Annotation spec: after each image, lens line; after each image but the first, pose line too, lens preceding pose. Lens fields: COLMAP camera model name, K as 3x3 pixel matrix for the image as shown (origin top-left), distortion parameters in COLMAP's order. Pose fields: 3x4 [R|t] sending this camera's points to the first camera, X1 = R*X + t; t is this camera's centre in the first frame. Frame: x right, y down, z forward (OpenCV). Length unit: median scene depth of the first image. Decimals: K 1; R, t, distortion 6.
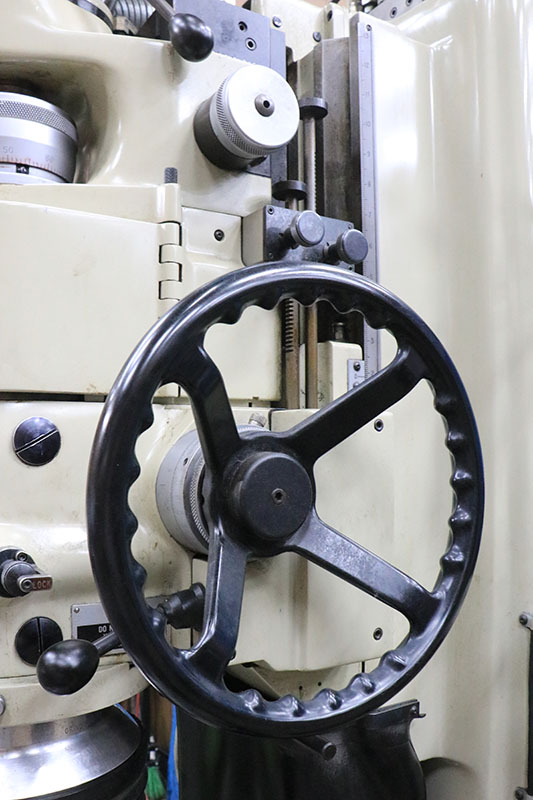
lens RADIAL K [[720.1, 0, 235.2], [0, 720.1, 415.0], [0, 0, 1]] dist [-0.137975, 0.086908]
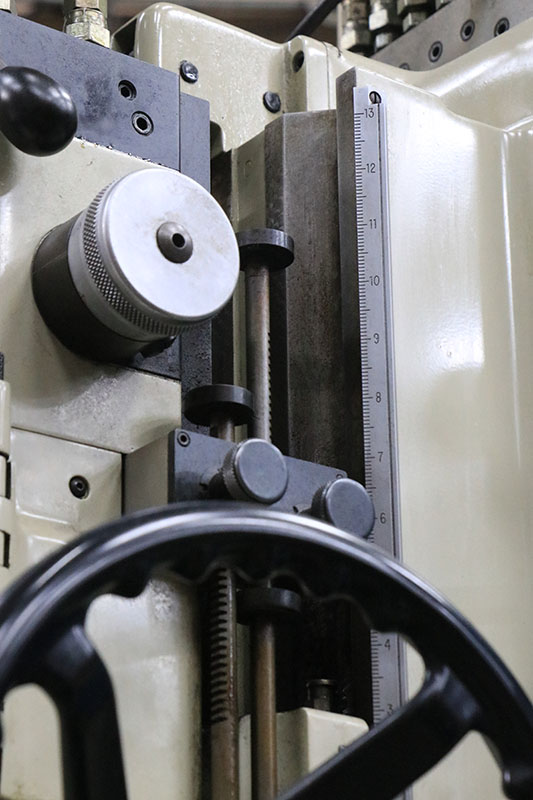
lens RADIAL K [[2359.5, 0, 267.6], [0, 2359.5, 398.7], [0, 0, 1]] dist [0.239981, 0.000000]
pose [[0.993879, 0.025387, 0.107517, -0.068993], [0.012022, 0.942603, -0.333698, 0.237719], [-0.109818, 0.332948, 0.936528, -0.569298]]
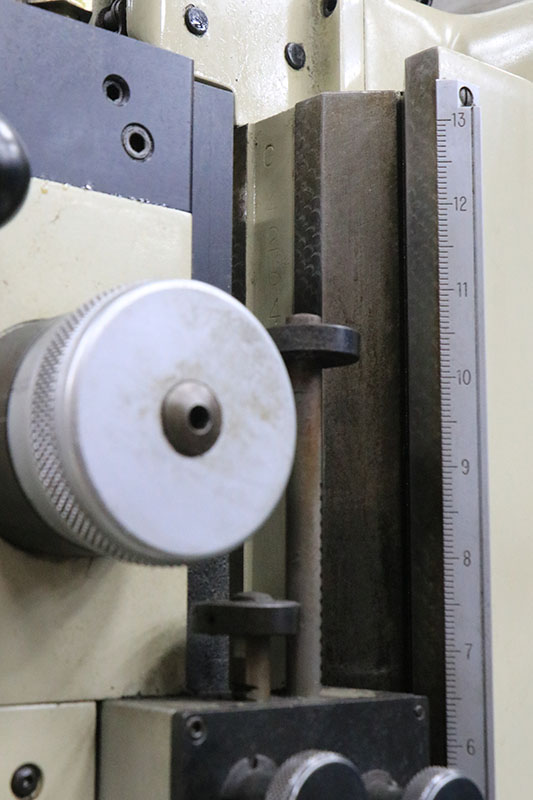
lens RADIAL K [[1324.9, 0, 242.2], [0, 1324.9, 403.7], [0, 0, 1]] dist [-0.040021, 0.000000]
pose [[0.987833, 0.030702, 0.152459, -0.021751], [-0.013898, 0.993825, -0.110084, -0.346986], [-0.154897, 0.106626, 0.982160, 0.392223]]
